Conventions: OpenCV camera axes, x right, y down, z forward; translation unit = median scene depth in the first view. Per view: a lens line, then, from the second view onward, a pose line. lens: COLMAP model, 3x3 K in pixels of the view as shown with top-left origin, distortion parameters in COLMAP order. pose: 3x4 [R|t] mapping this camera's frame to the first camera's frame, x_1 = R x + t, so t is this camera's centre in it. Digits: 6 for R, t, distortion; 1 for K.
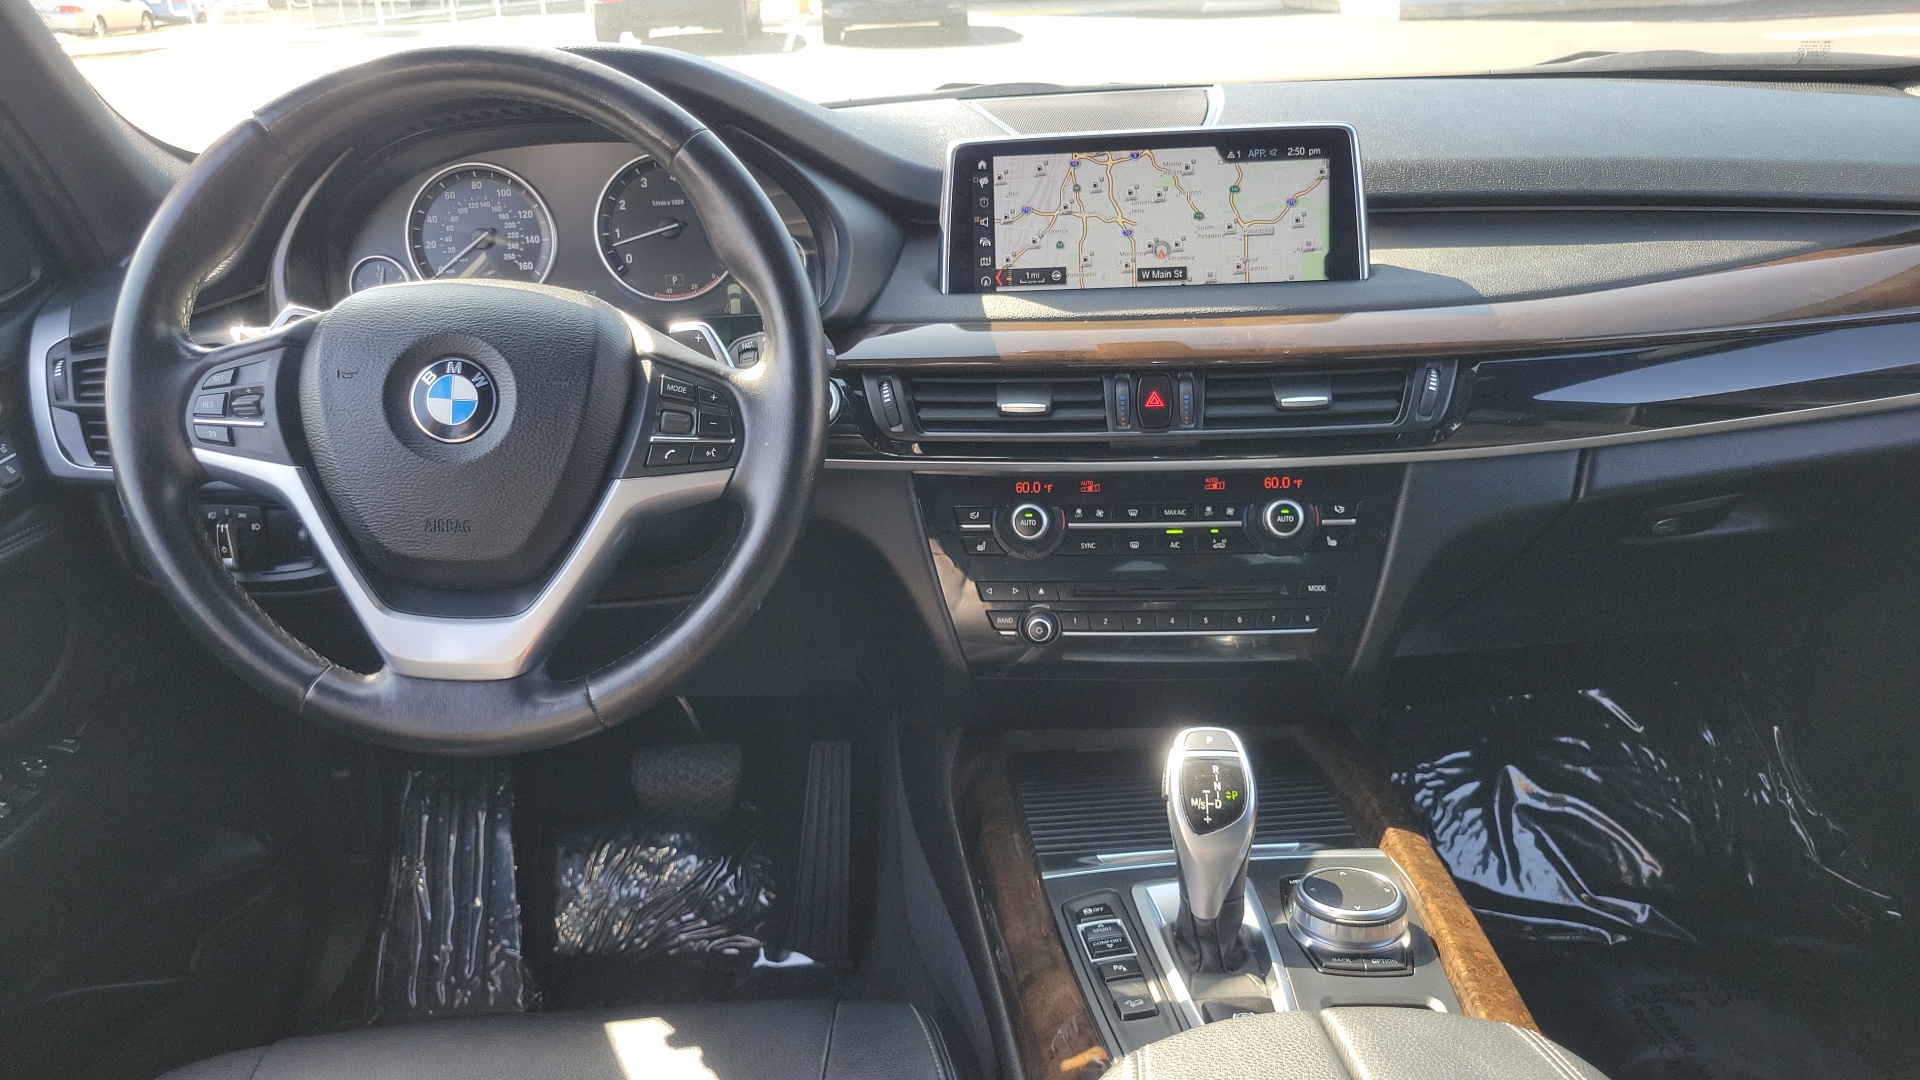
lens RADIAL K [[1436.4, 0, 945.4], [0, 1436.4, 536.3], [0, 0, 1]] dist [0.020484, -0.014958]
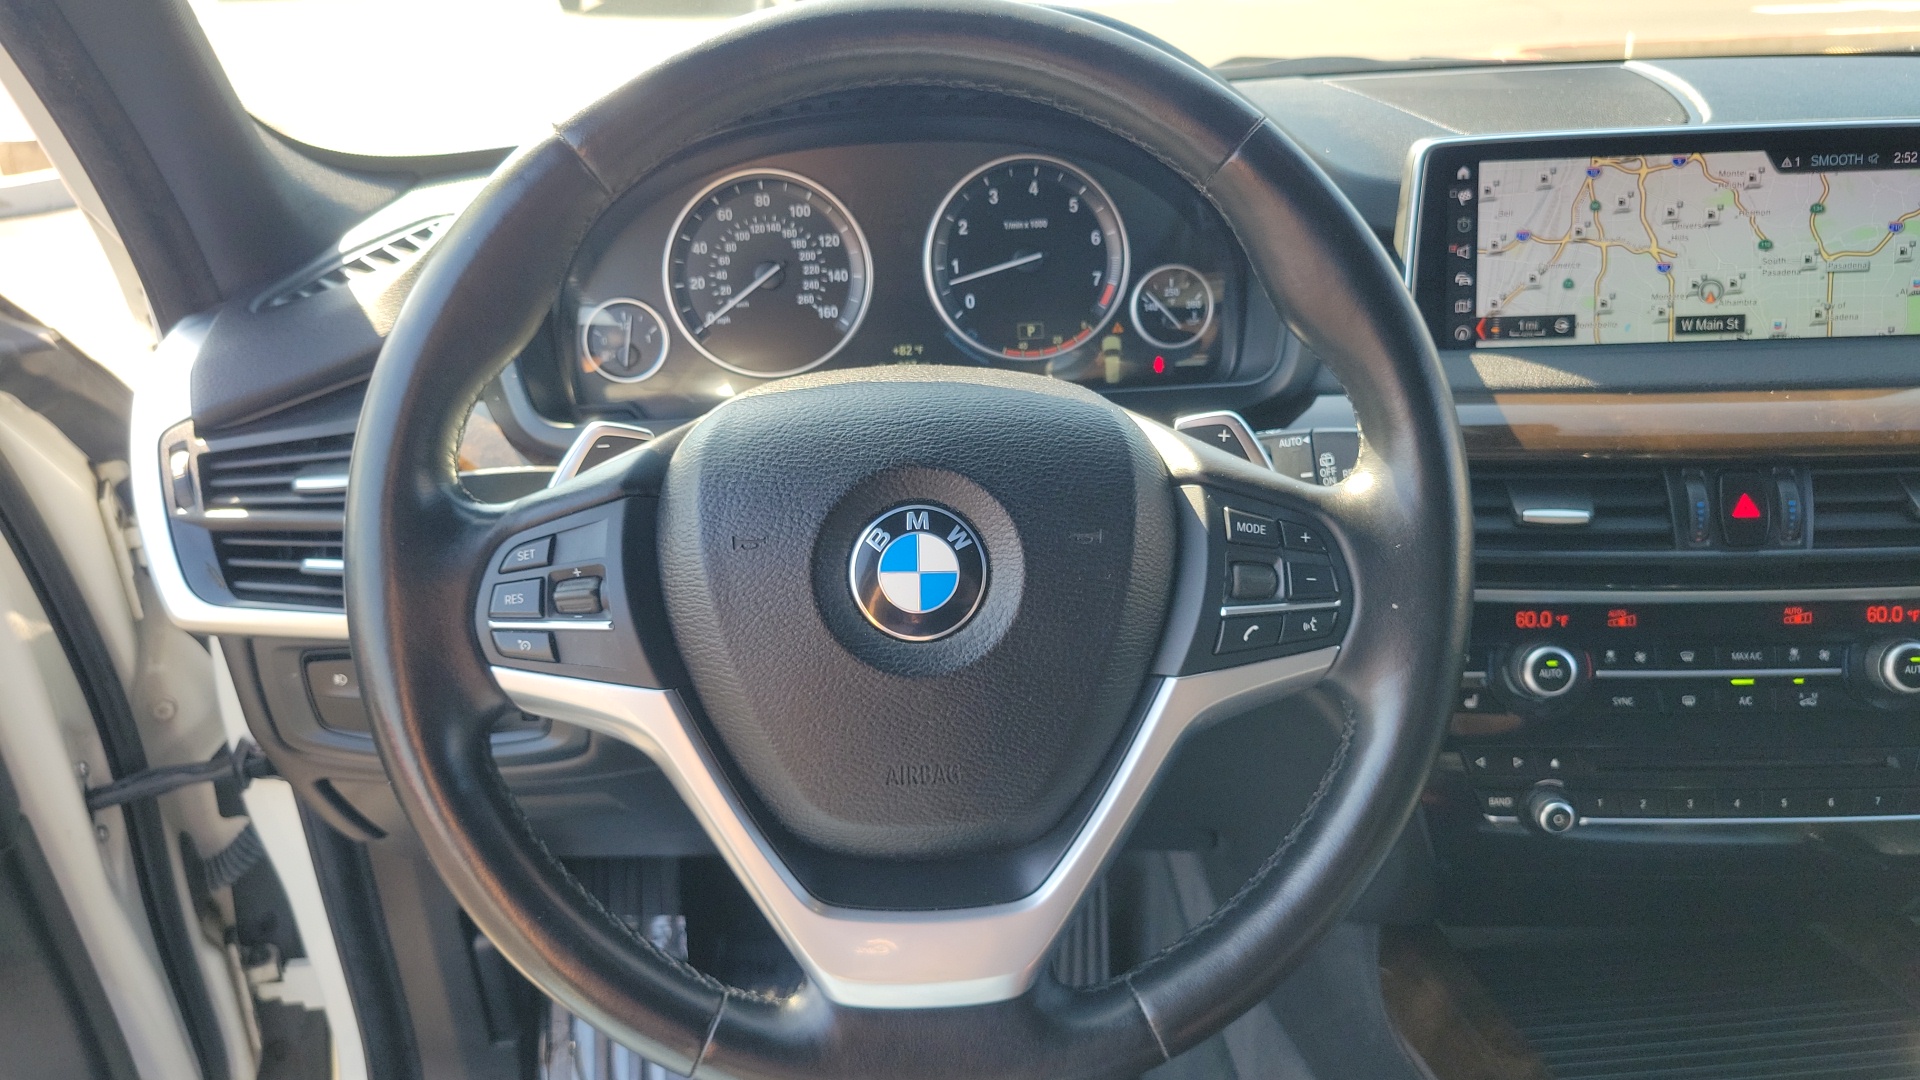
lens RADIAL K [[1338.4, 0, 941.2], [0, 1338.4, 506.3], [0, 0, 1]] dist [-0.000786, -0.002678]
pose [[0.999389, -0.005030, 0.034595, -0.262791], [0.005181, 0.999977, -0.004274, -0.089987], [-0.034573, 0.004451, 0.999392, 0.340116]]
